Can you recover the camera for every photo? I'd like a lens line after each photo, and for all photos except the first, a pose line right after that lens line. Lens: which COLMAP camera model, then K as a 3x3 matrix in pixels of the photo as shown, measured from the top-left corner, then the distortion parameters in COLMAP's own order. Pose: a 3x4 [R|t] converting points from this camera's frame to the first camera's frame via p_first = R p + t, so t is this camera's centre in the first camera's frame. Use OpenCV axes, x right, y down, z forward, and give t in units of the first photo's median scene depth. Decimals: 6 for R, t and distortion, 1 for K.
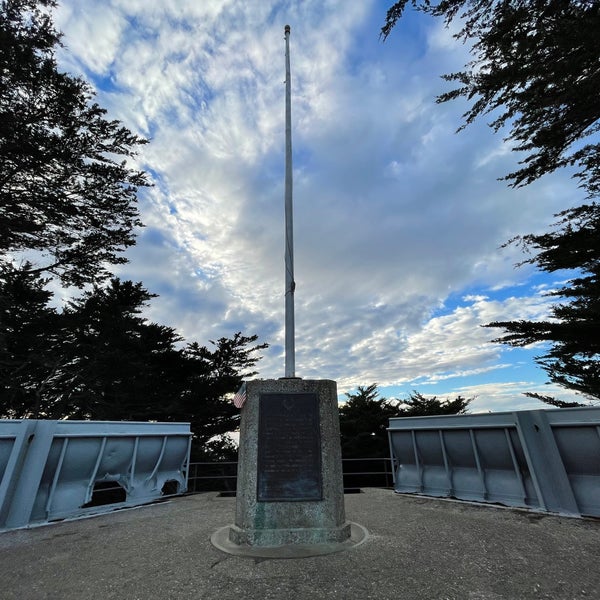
lens RADIAL K [[333.1, 0, 300.0], [0, 333.1, 300.0], [0, 0, 1]] dist [-0.014229, -0.000456]
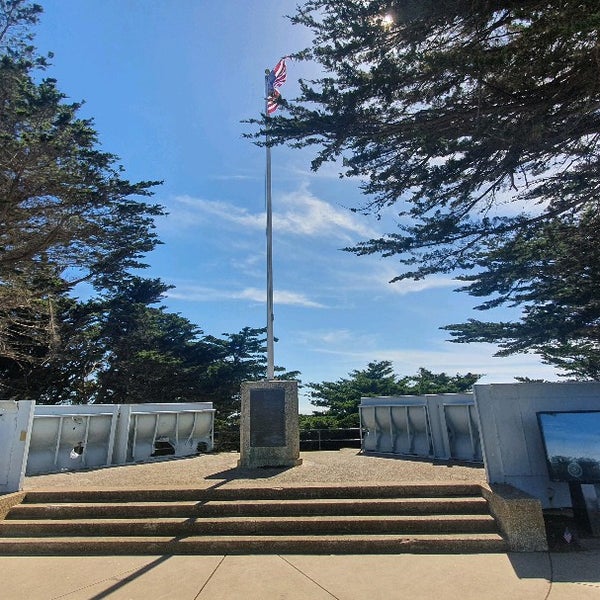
lens RADIAL K [[432.4, 0, 300.0], [0, 432.4, 300.0], [0, 0, 1]] dist [0.000885, -0.001703]
pose [[0.993930, -0.039593, -0.102644, 0.150718], [0.053619, 0.989019, 0.137716, -0.181706], [0.096064, -0.142384, 0.985139, -0.437538]]
